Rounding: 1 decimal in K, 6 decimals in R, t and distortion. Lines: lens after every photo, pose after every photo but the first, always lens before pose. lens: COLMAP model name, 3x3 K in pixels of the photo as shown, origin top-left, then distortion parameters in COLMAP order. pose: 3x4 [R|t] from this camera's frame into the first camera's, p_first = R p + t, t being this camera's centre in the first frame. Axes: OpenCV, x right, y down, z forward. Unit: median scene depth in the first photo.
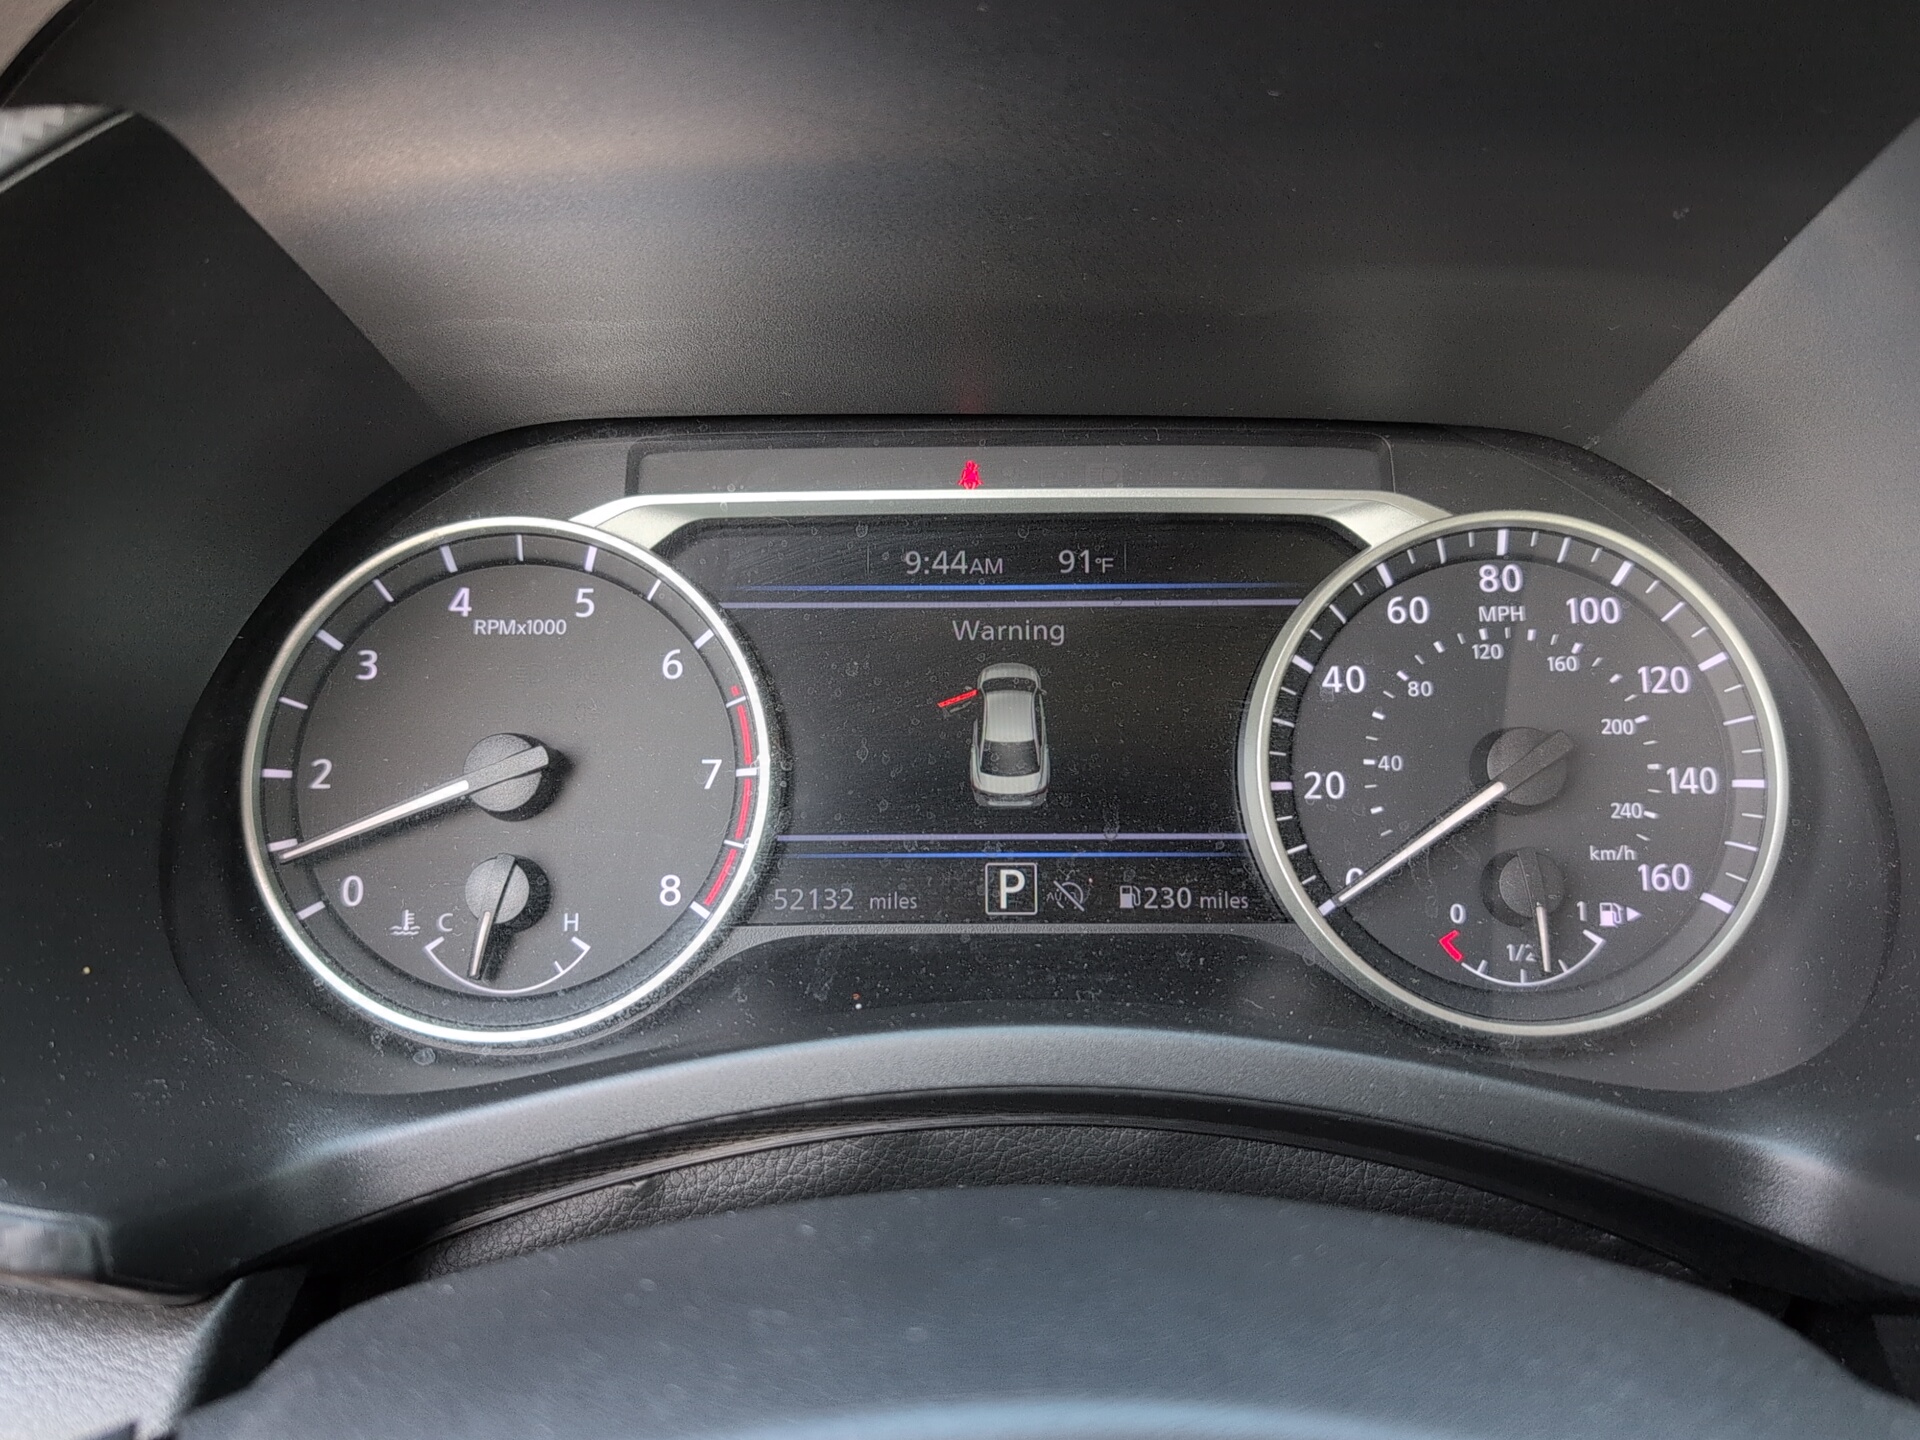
lens RADIAL K [[1644.6, 0, 951.3], [0, 1644.6, 746.9], [0, 0, 1]] dist [-0.013598, -0.032948]
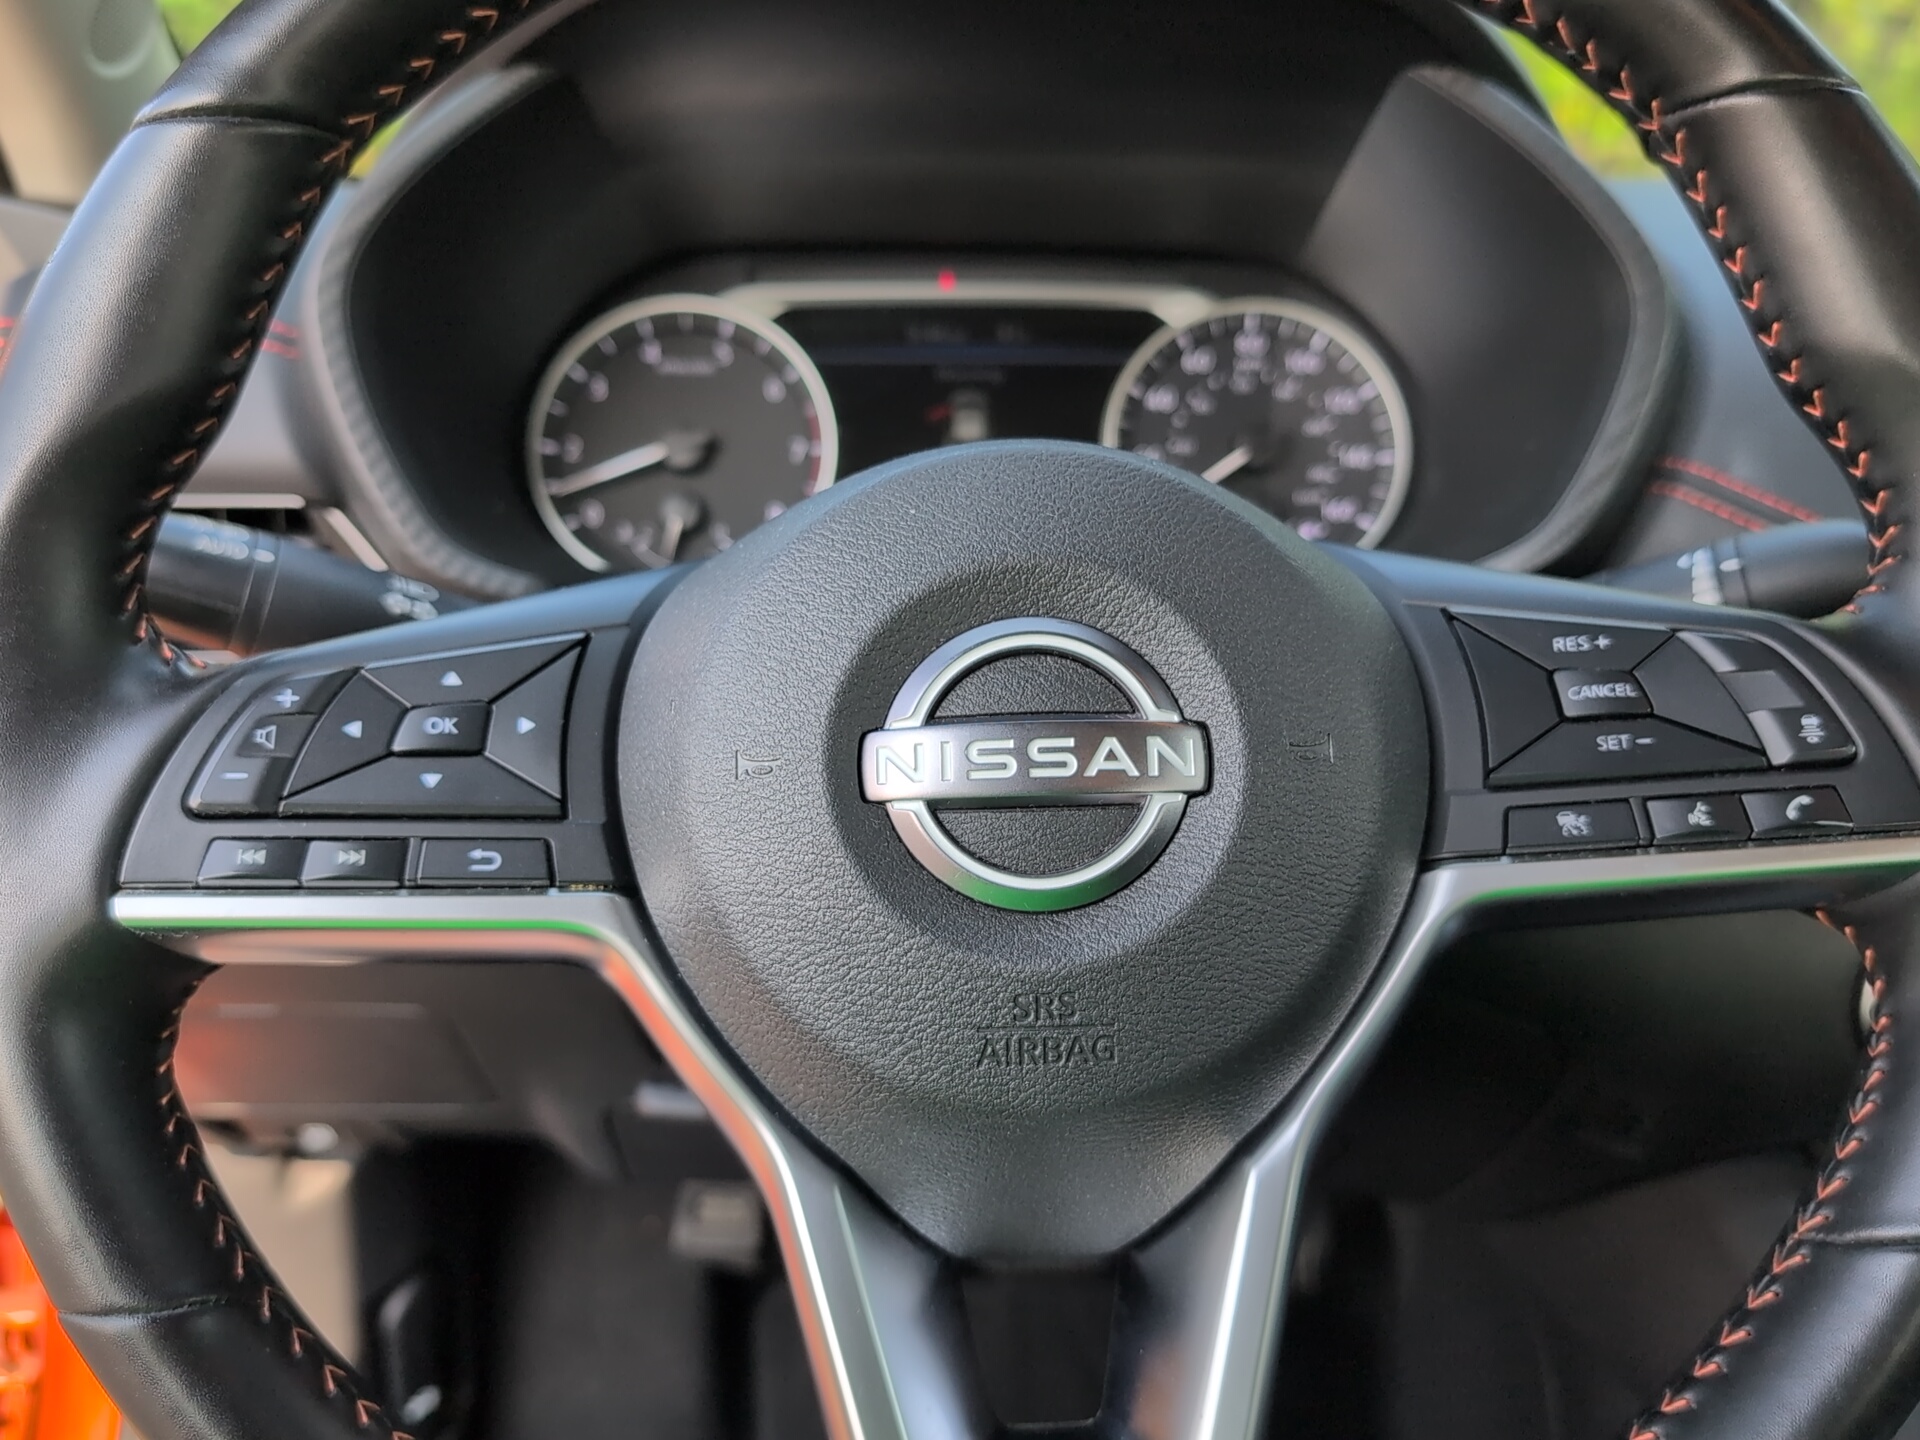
lens RADIAL K [[1644.6, 0, 948.3], [0, 1644.6, 718.9], [0, 0, 1]] dist [-0.013598, -0.032948]
pose [[0.999732, 0.004302, 0.022753, -0.026135], [-0.004622, 0.999891, 0.014029, 0.277562], [-0.022690, -0.014130, 0.999643, -0.759918]]
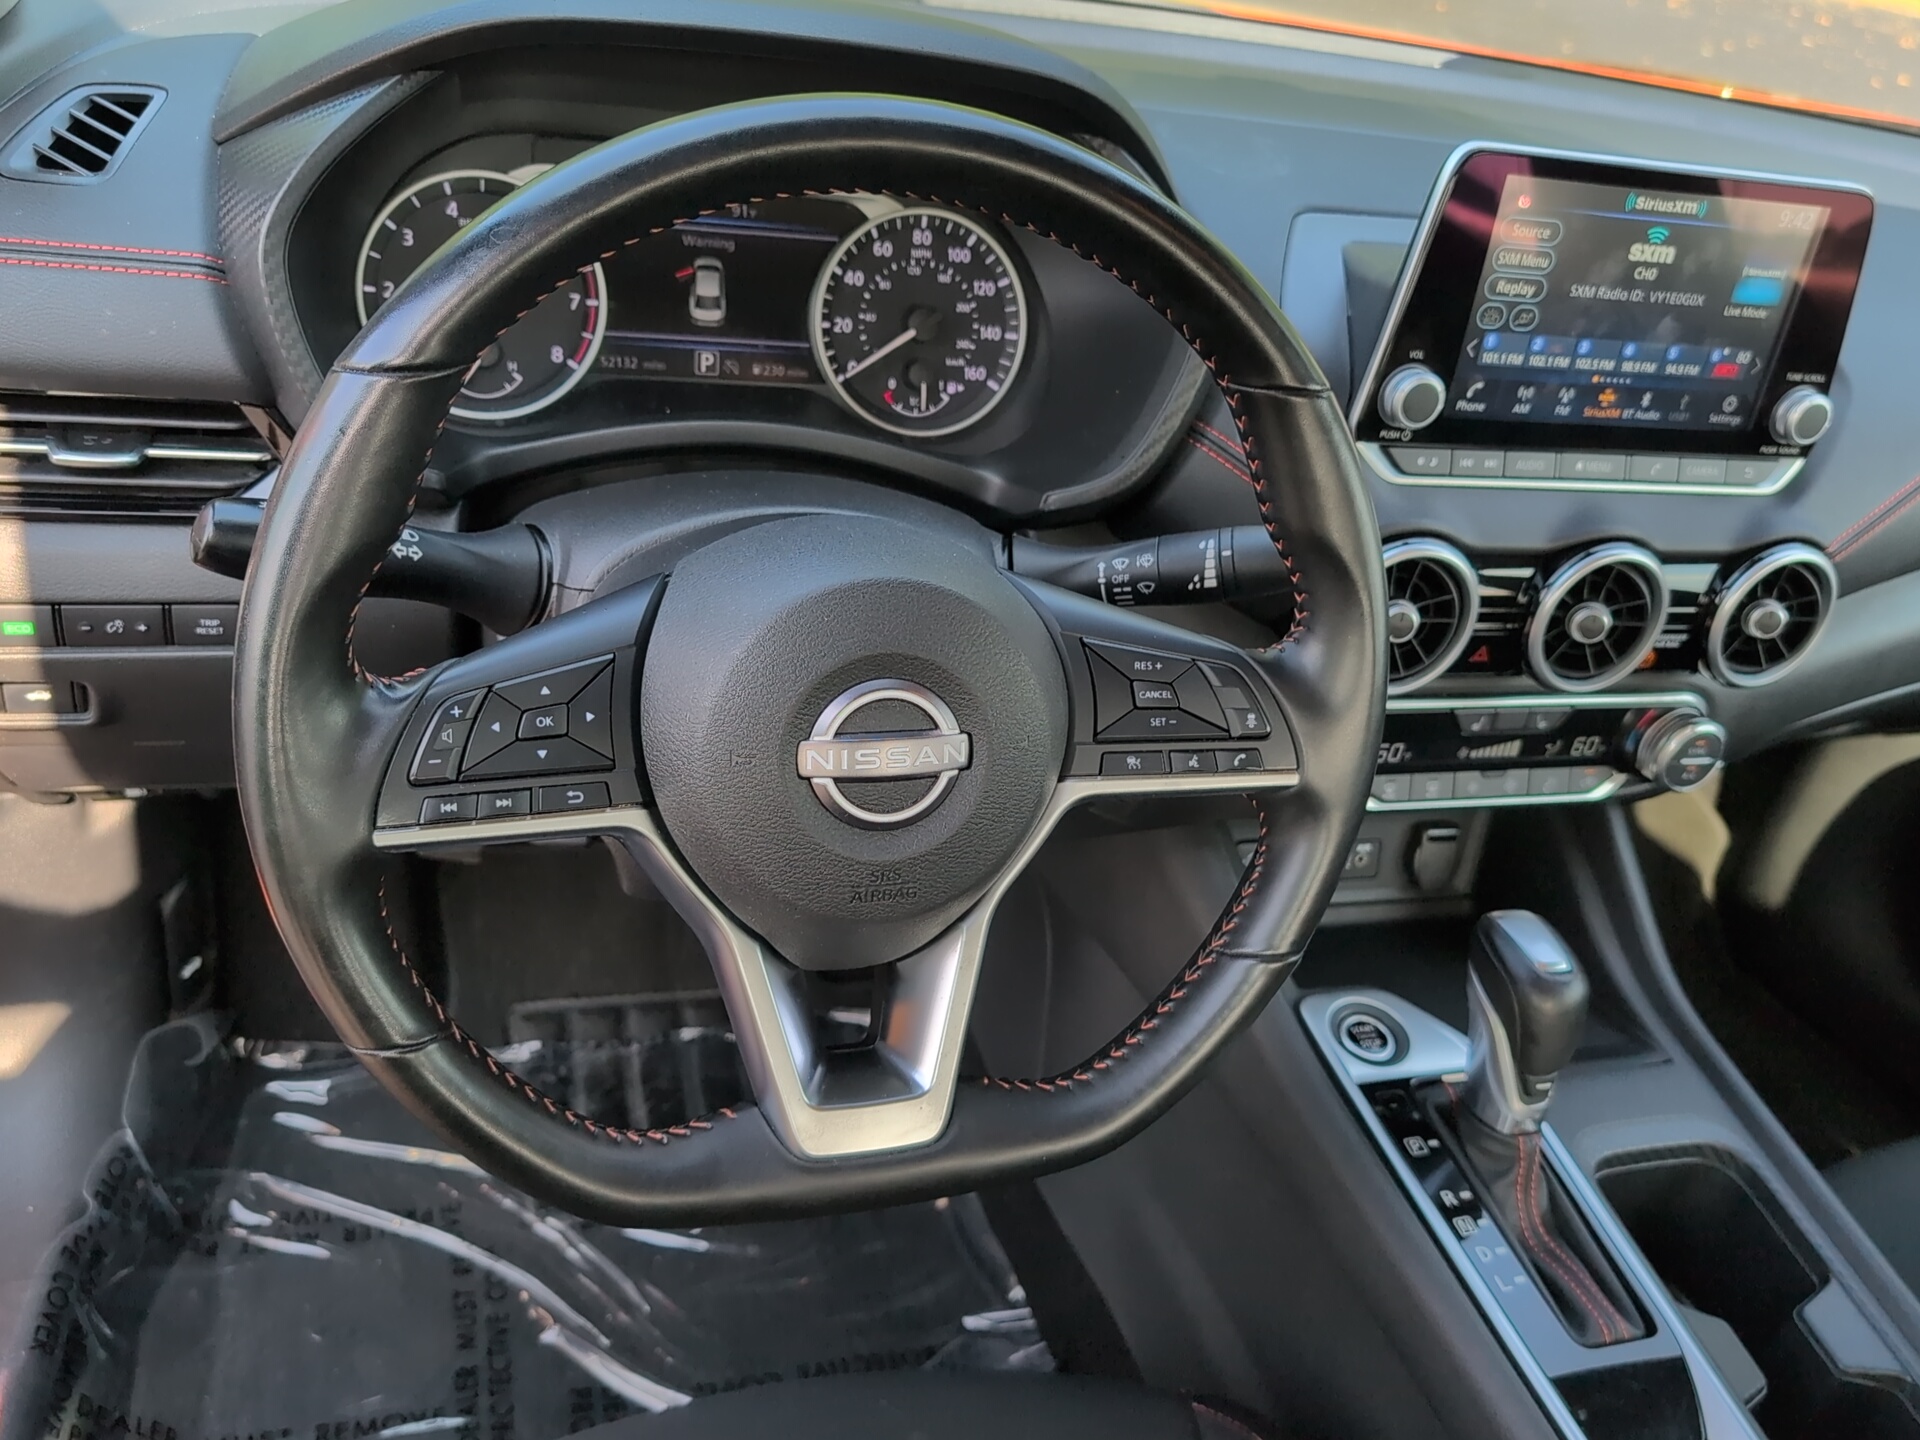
lens RADIAL K [[1644.6, 0, 956.0], [0, 1644.6, 758.7], [0, 0, 1]] dist [-0.013598, -0.032948]
pose [[0.944347, -0.023237, 0.328128, -0.404071], [-0.095497, 0.935176, 0.341067, -0.212410], [-0.314783, -0.353421, 0.880912, -1.335961]]
